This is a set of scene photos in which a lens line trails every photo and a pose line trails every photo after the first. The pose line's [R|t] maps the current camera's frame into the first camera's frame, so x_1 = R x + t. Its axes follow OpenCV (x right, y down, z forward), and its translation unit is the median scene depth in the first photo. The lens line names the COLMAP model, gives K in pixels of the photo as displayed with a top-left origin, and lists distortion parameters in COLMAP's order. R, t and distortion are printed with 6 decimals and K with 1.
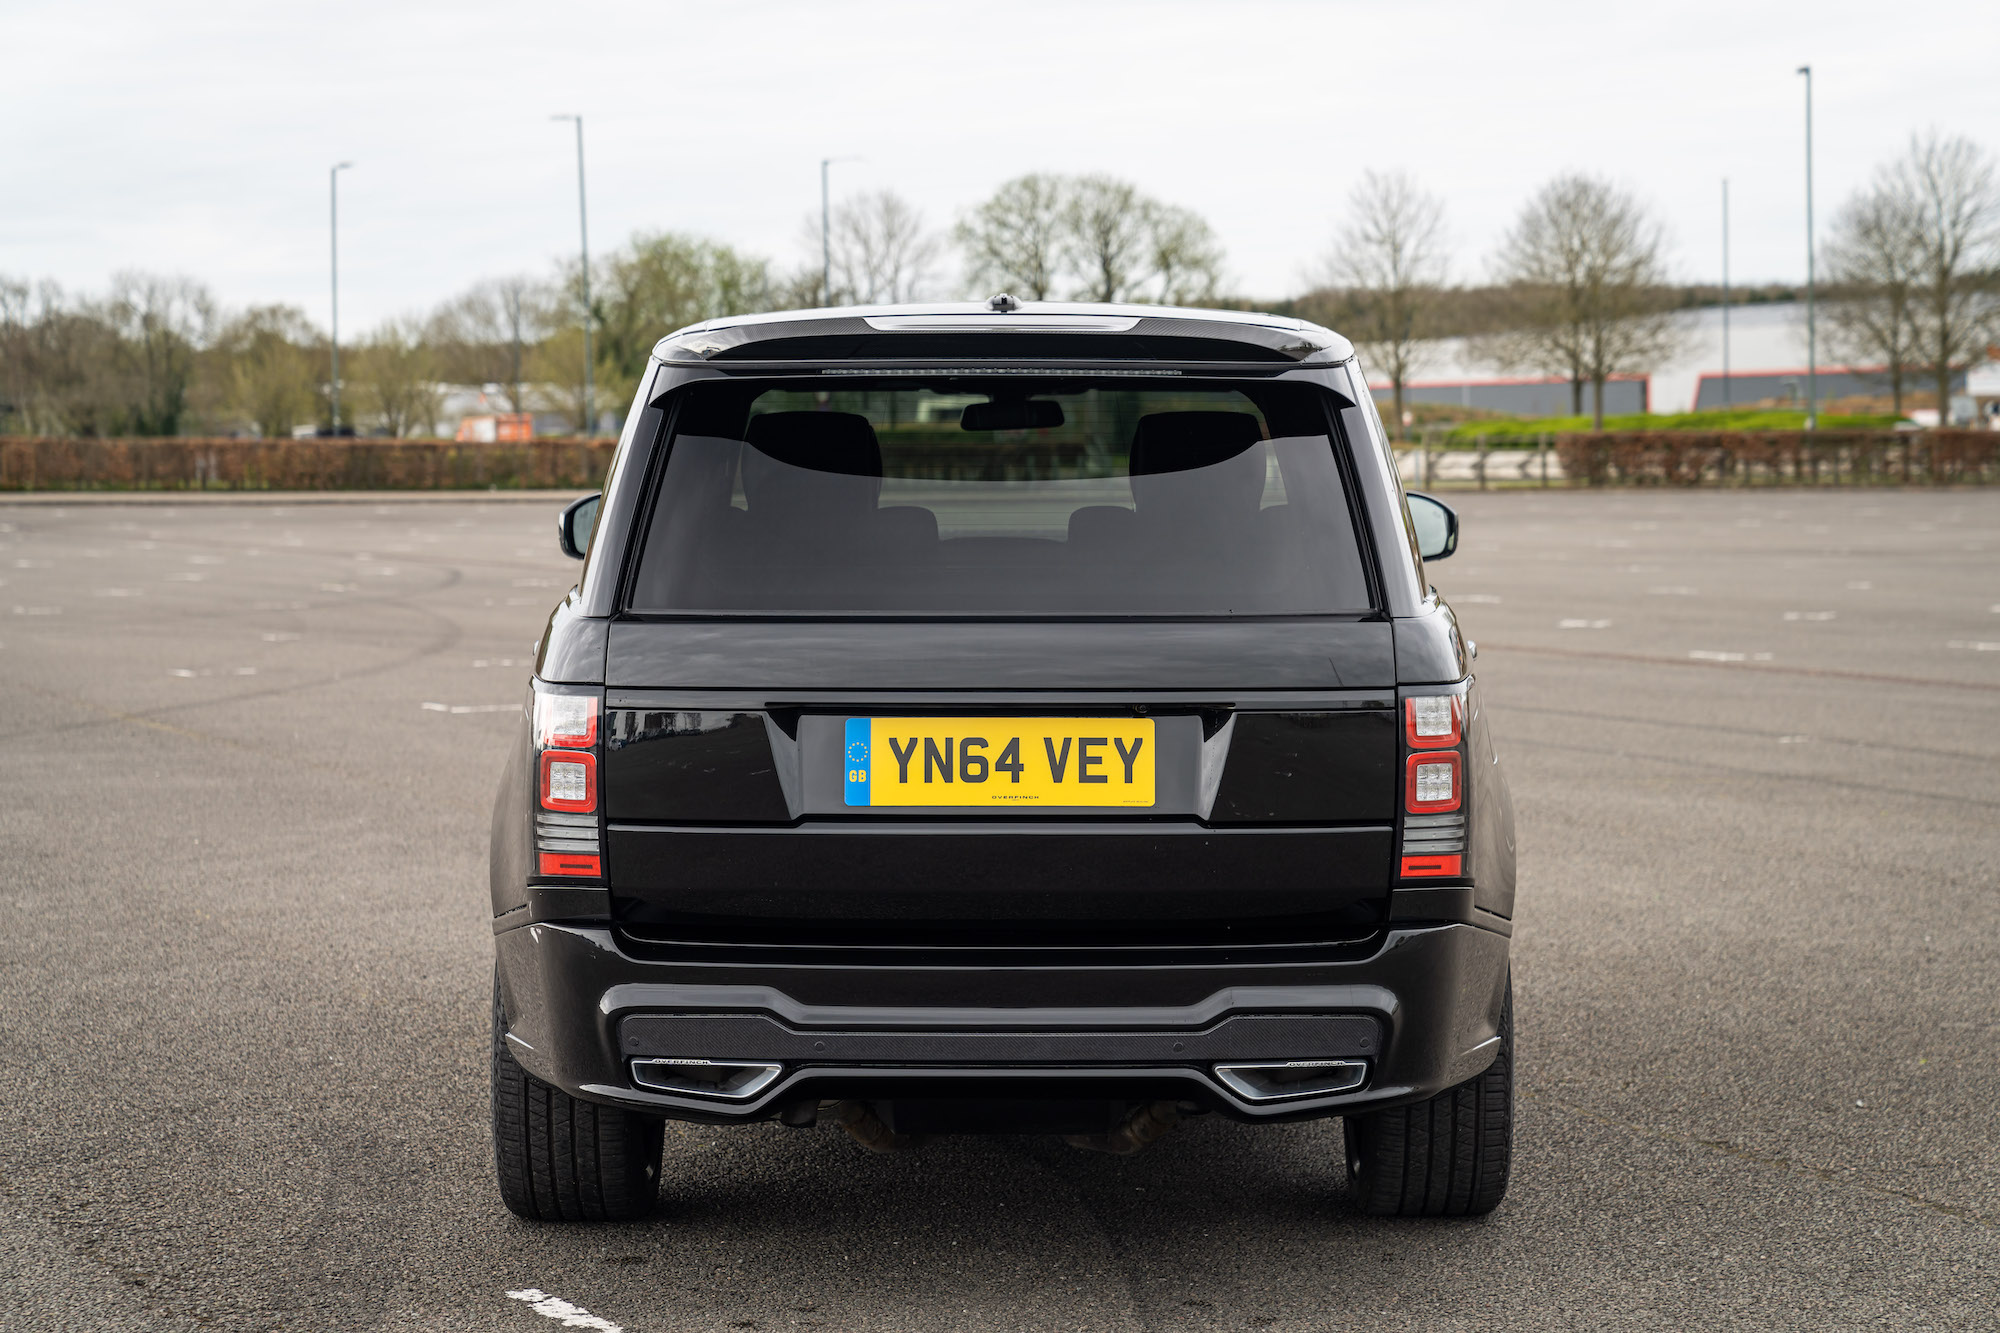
lens RADIAL K [[4151.0, 0, 1000.0], [0, 4151.0, 666.5], [0, 0, 1]] dist [0.347653, -0.025793]
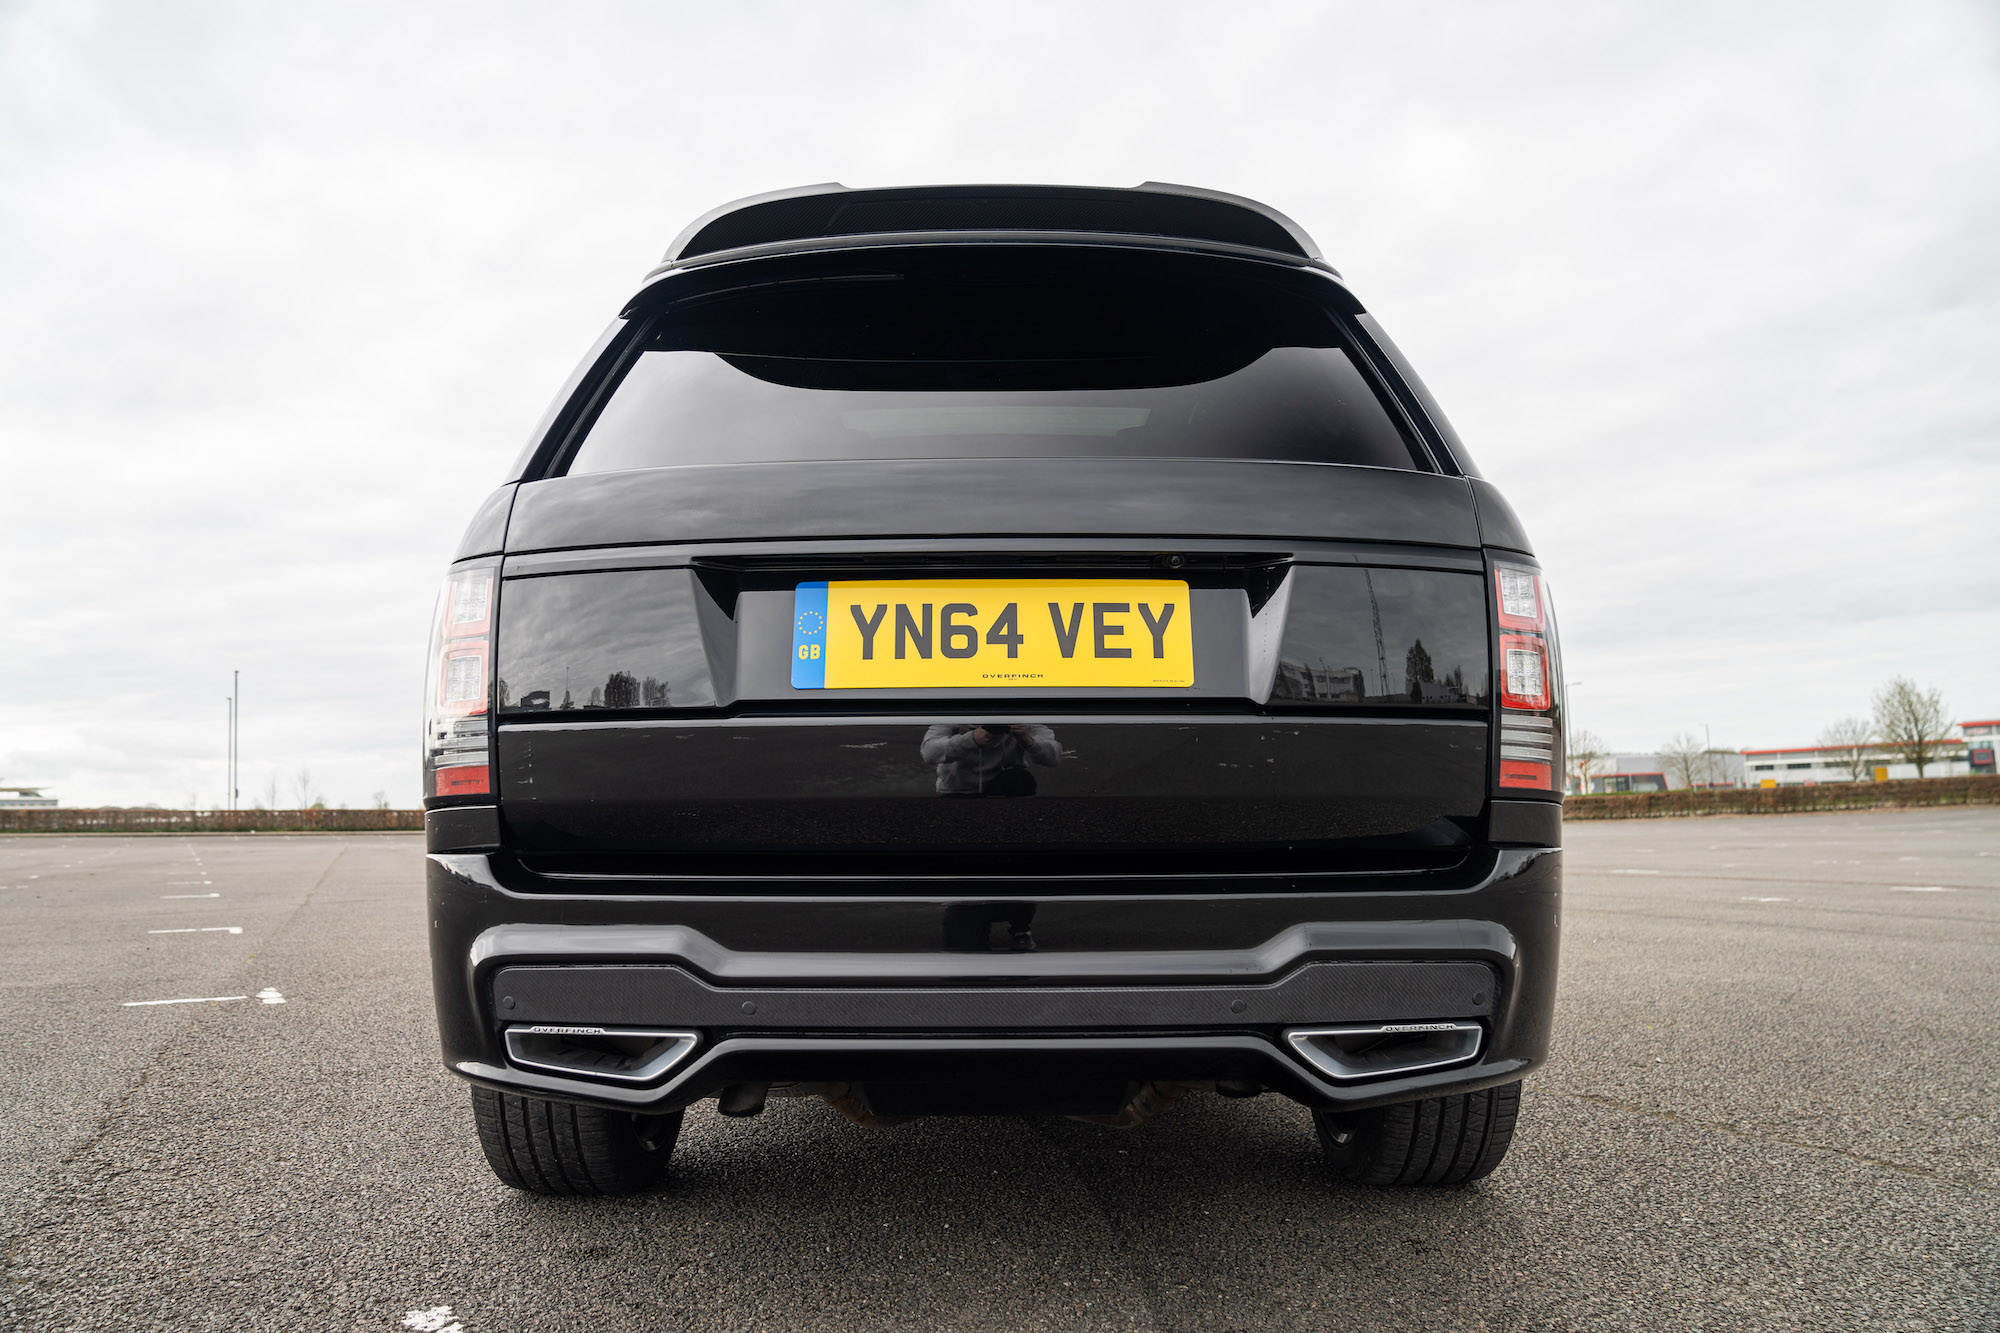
lens RADIAL K [[1334.3, 0, 1000.0], [0, 1334.3, 666.5], [0, 0, 1]] dist [-0.002020, 0.000599]
pose [[0.999966, -0.003865, 0.007339, -0.000465], [0.005090, 0.984539, -0.175093, 0.072880], [-0.006549, 0.175124, 0.984525, 0.754187]]
